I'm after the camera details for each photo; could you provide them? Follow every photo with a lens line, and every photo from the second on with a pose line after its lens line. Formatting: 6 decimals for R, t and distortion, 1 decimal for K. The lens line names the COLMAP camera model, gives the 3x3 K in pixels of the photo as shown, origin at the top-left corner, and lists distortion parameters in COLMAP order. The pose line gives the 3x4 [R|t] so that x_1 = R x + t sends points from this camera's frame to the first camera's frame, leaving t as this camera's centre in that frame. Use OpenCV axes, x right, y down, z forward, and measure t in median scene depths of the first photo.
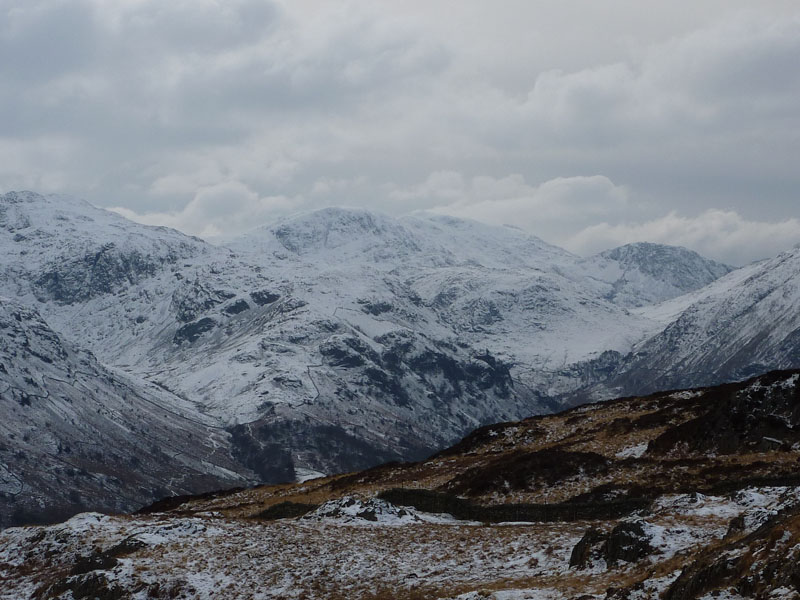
lens RADIAL K [[2084.6, 0, 399.9], [0, 2084.6, 300.4], [0, 0, 1]] dist [0.104149, 0.000000]
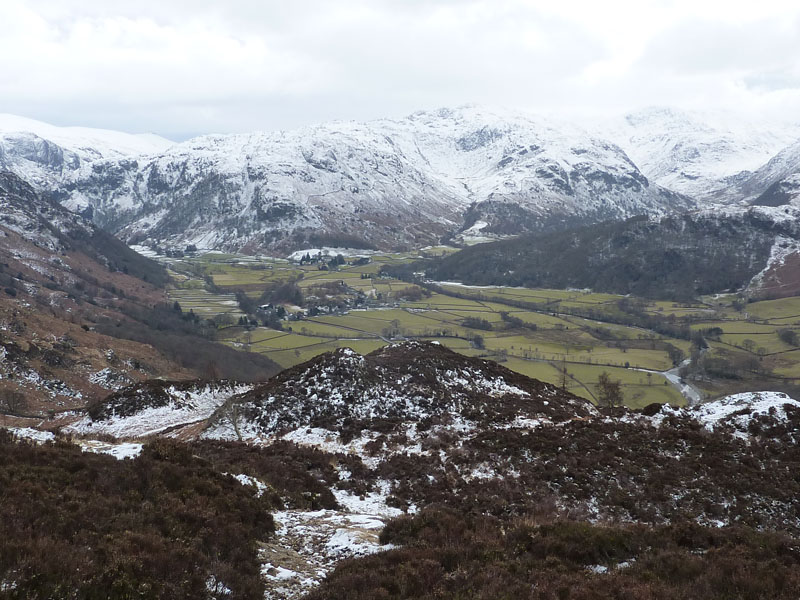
lens RADIAL K [[894.8, 0, 399.7], [0, 894.8, 300.2], [0, 0, 1]] dist [-0.011108, 0.000000]
pose [[0.920870, 0.051934, -0.386394, 0.187673], [0.012983, 0.986453, 0.163527, 0.001395], [0.389652, -0.155603, 0.907722, 0.018942]]
